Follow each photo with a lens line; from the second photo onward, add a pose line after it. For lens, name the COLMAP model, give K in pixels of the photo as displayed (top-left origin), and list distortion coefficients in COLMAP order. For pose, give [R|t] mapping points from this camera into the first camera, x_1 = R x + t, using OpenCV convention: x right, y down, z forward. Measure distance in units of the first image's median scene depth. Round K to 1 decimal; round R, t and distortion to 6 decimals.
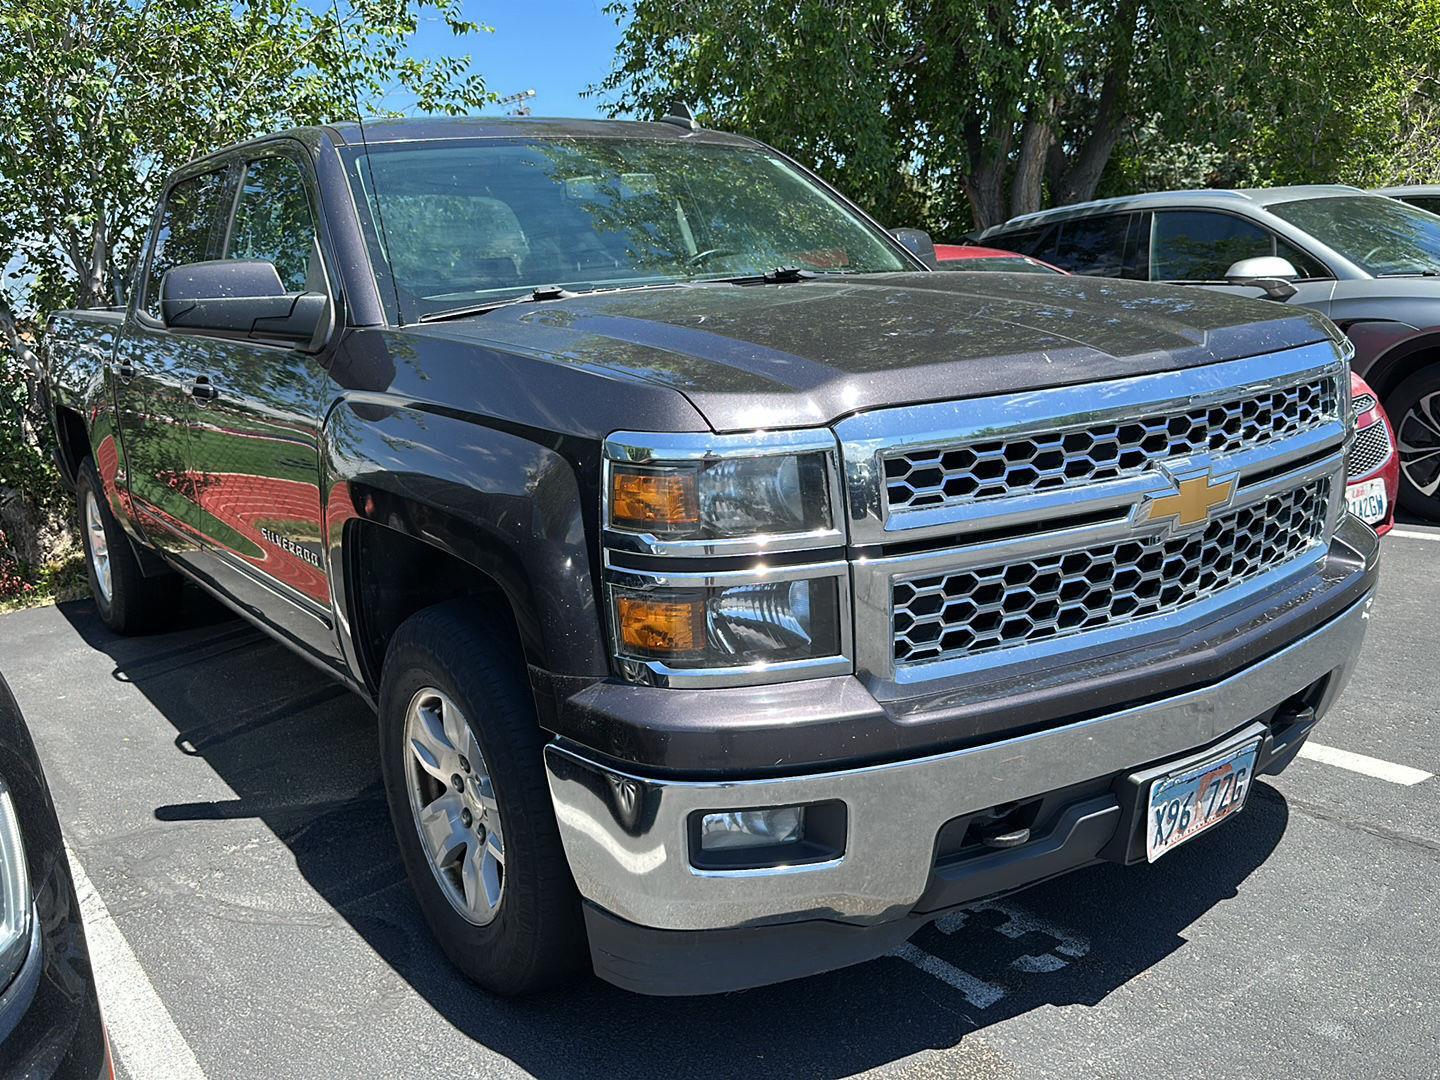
lens RADIAL K [[1261.9, 0, 694.2], [0, 1261.9, 553.9], [0, 0, 1]] dist [0.101818, -0.171747]
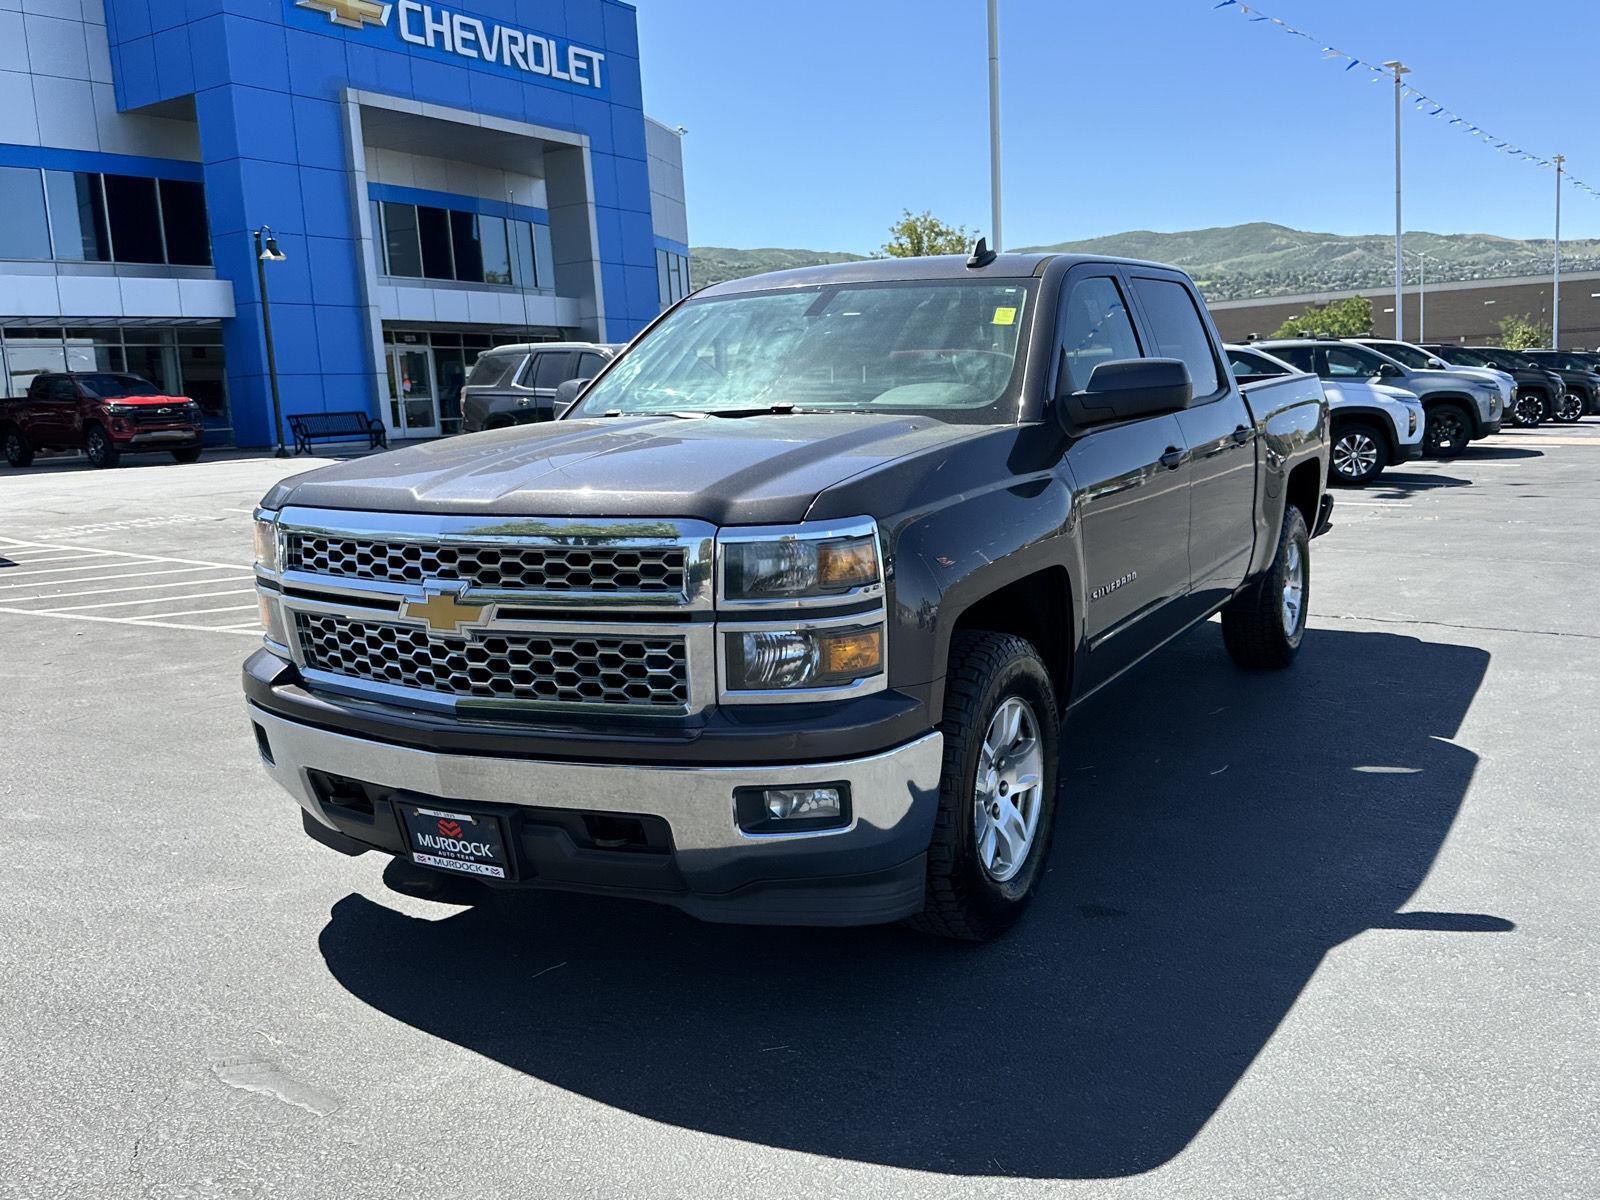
lens RADIAL K [[1425.7, 0, 823.2], [0, 1425.7, 609.6], [0, 0, 1]] dist [0.052510, -0.097366]
pose [[0.458027, 0.195074, -0.867270, 1.905086], [-0.193935, 0.974052, 0.116671, -0.302625], [0.867526, 0.114755, 0.483974, 0.628272]]
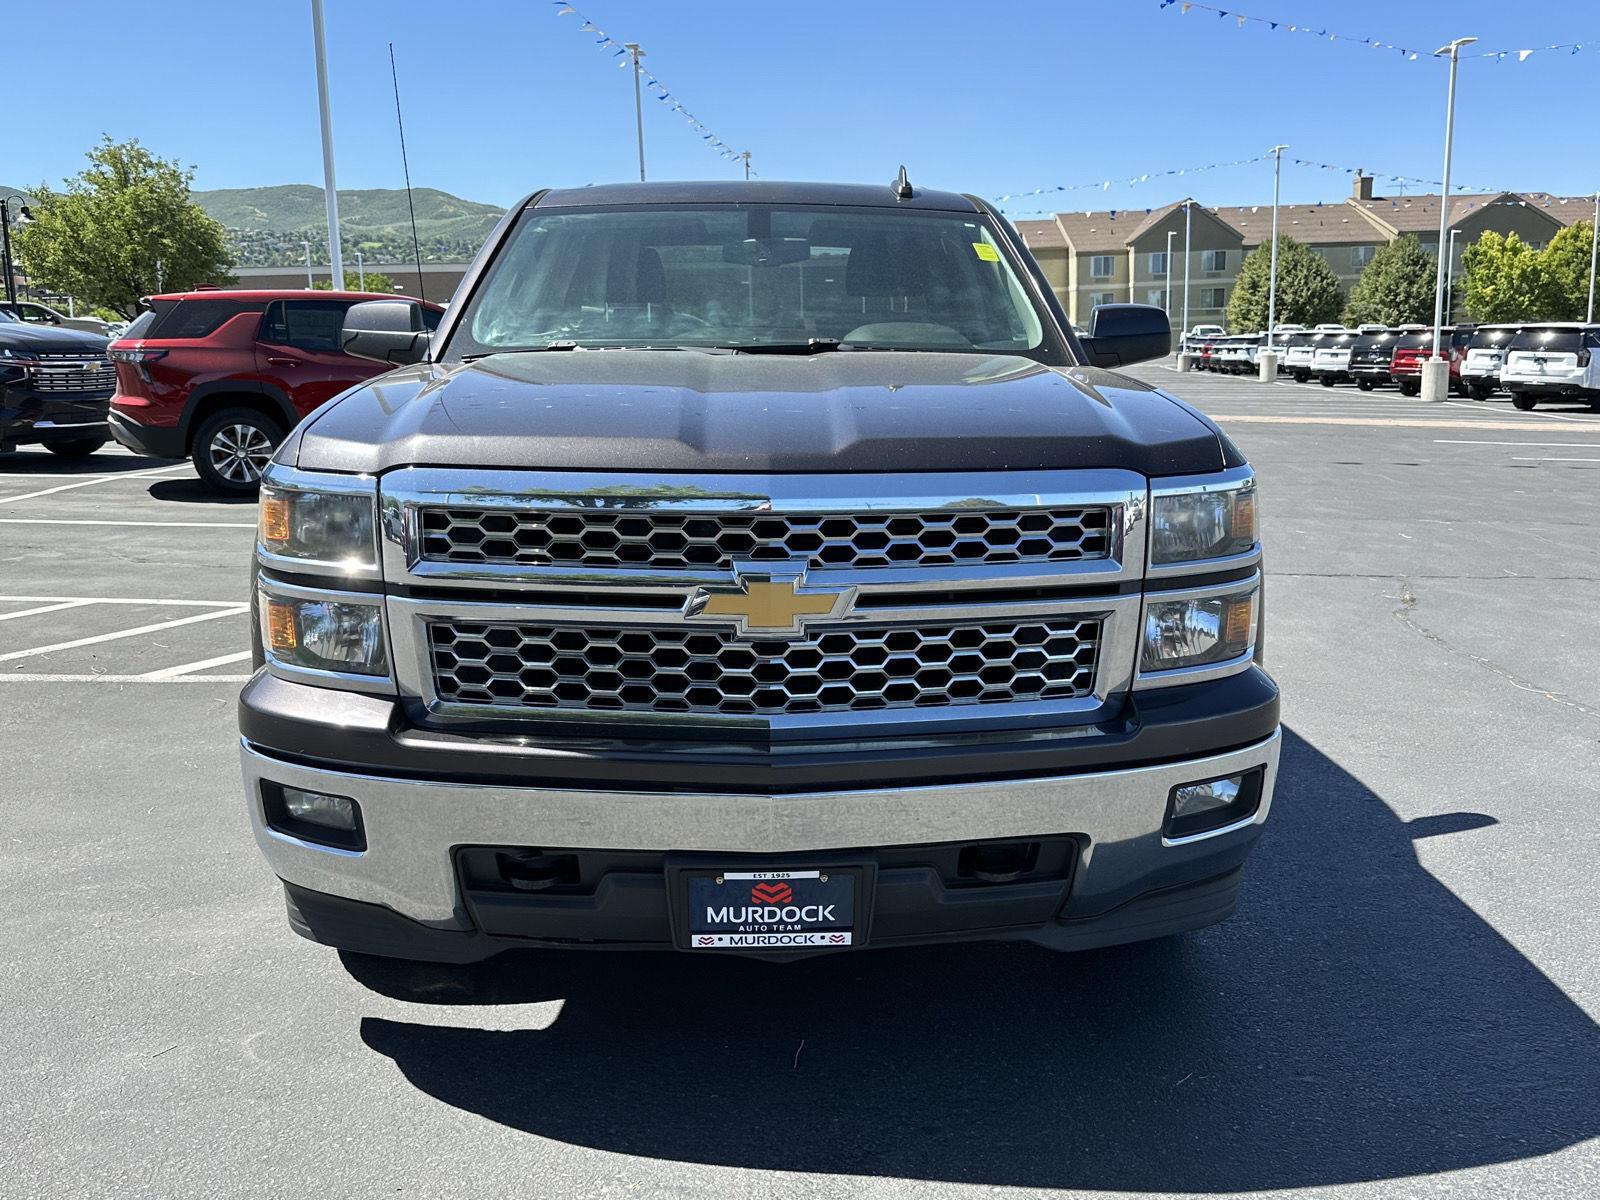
lens RADIAL K [[1402.1, 0, 806.5], [0, 1402.1, 608.2], [0, 0, 1]] dist [0.101818, -0.171747]
pose [[0.850436, 0.169226, -0.498118, 0.972850], [-0.172616, 0.984191, 0.039655, -0.089192], [0.496954, 0.052259, 0.866202, 0.068487]]
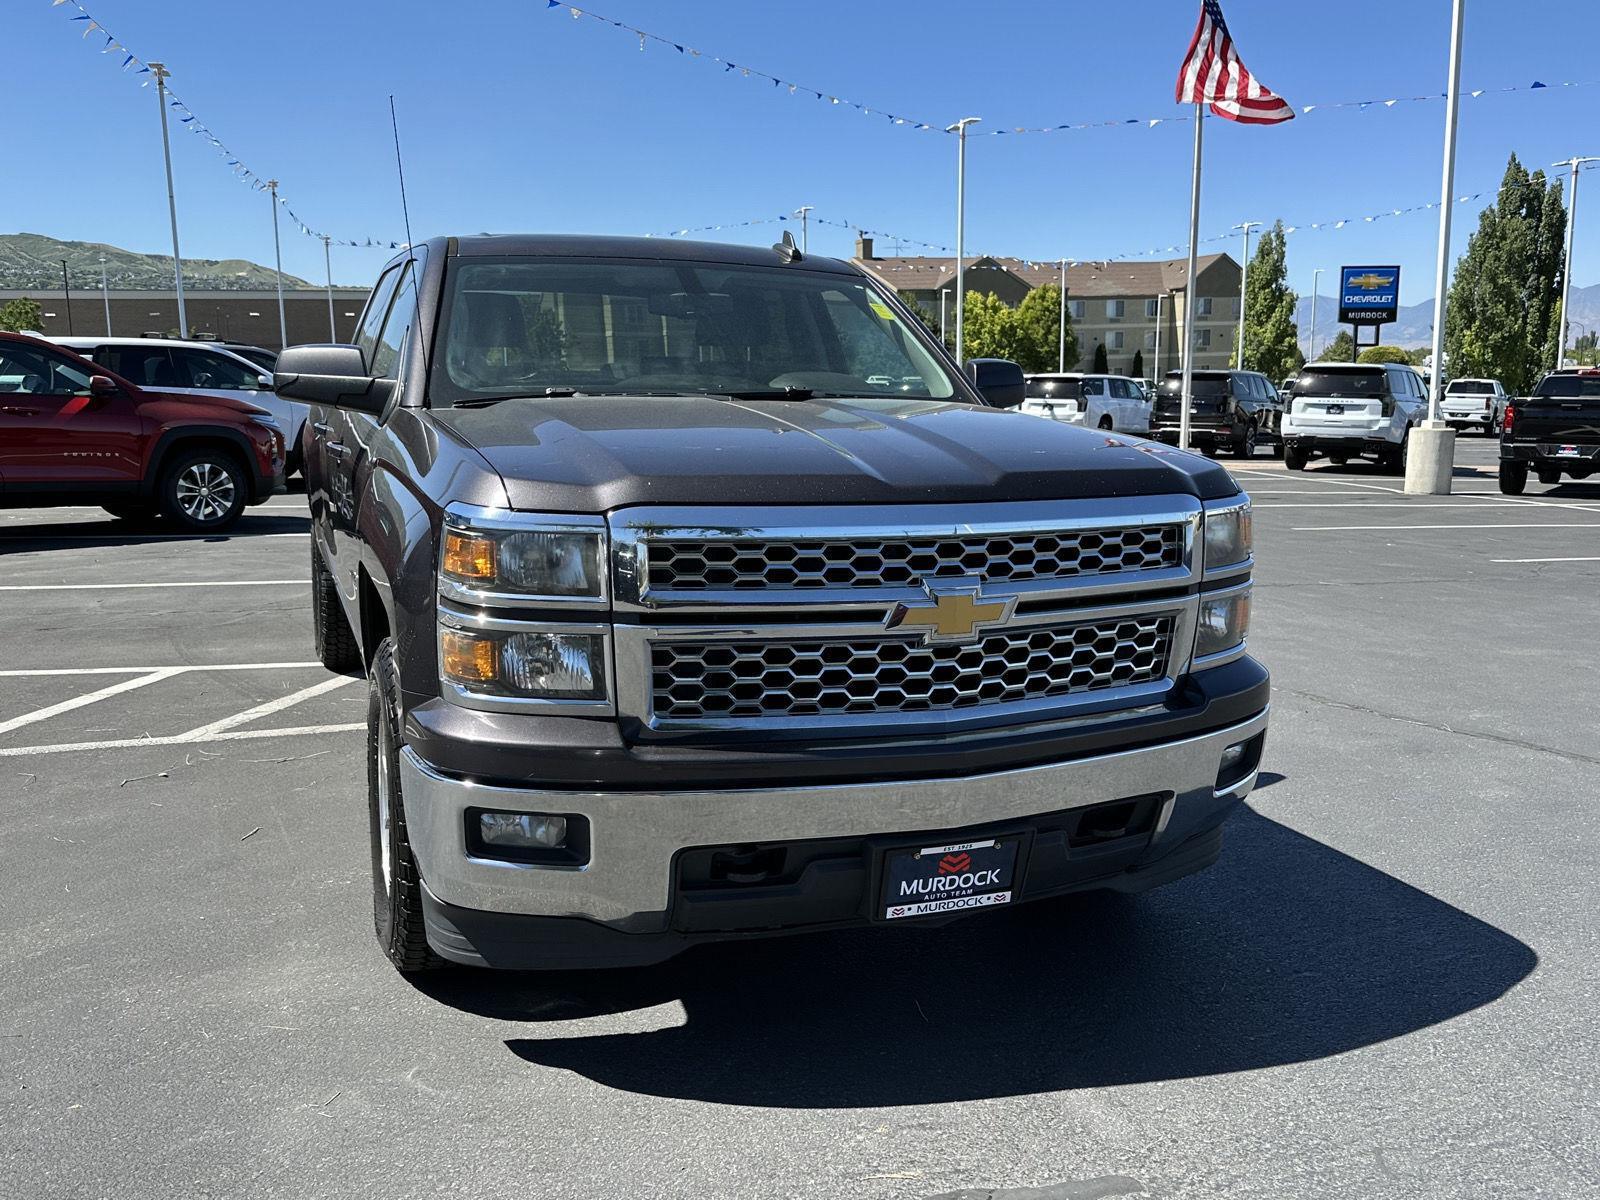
lens RADIAL K [[1402.1, 0, 805.5], [0, 1402.1, 615.6], [0, 0, 1]] dist [0.101818, -0.171747]
pose [[0.972690, 0.113168, -0.202650, 0.524943], [-0.122219, 0.991965, -0.032683, 0.017288], [0.197323, 0.056559, 0.978706, -0.284834]]
